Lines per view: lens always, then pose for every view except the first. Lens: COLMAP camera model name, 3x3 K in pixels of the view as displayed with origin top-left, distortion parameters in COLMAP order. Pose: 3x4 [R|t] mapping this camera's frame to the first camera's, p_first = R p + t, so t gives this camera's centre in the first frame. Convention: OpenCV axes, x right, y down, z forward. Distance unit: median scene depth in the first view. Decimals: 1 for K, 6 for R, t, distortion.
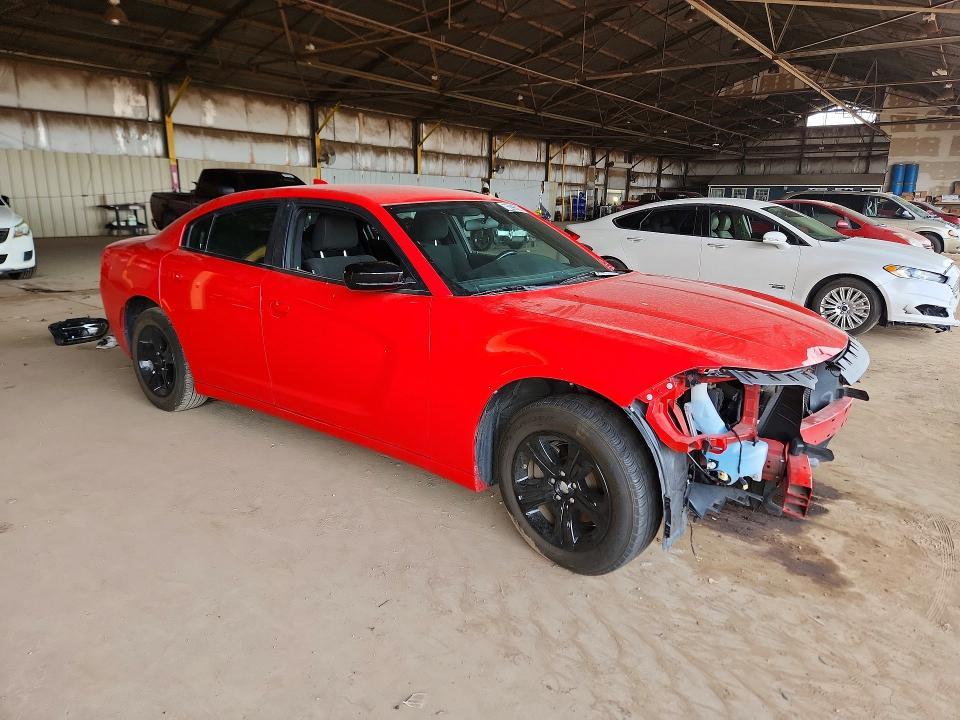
lens RADIAL K [[643.4, 0, 476.3], [0, 643.4, 359.6], [0, 0, 1]] dist [0.065966, -0.076550]
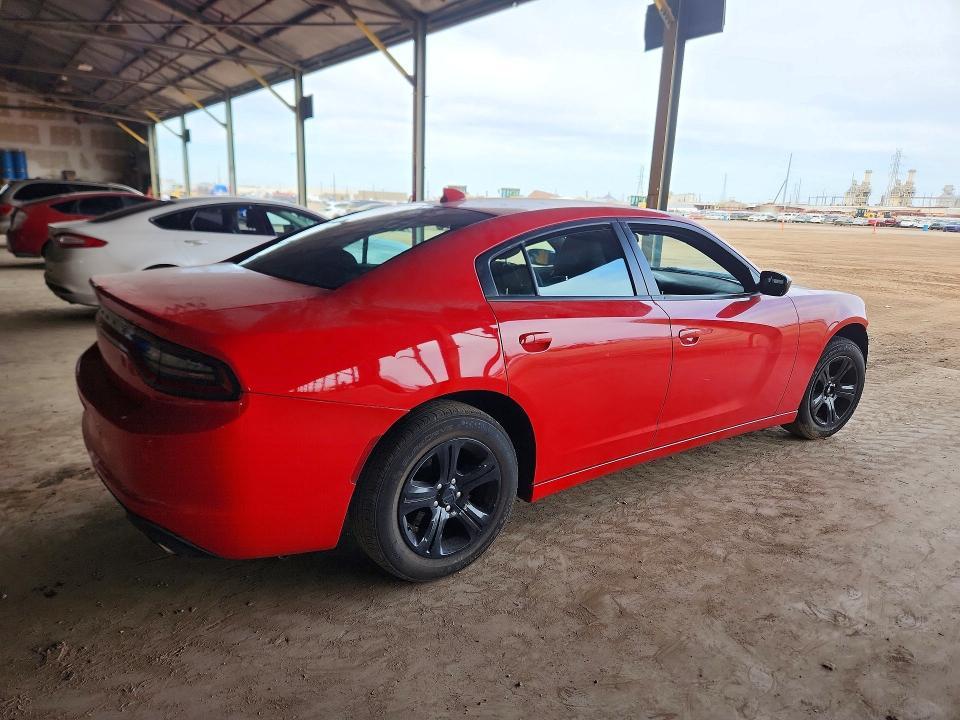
lens RADIAL K [[643.4, 0, 476.3], [0, 643.4, 359.6], [0, 0, 1]] dist [0.065966, -0.076550]
pose [[0.285097, -0.228350, 0.930901, -0.188595], [0.208398, 0.962741, 0.172336, -0.039664], [-0.935569, 0.144865, 0.322062, 0.147101]]
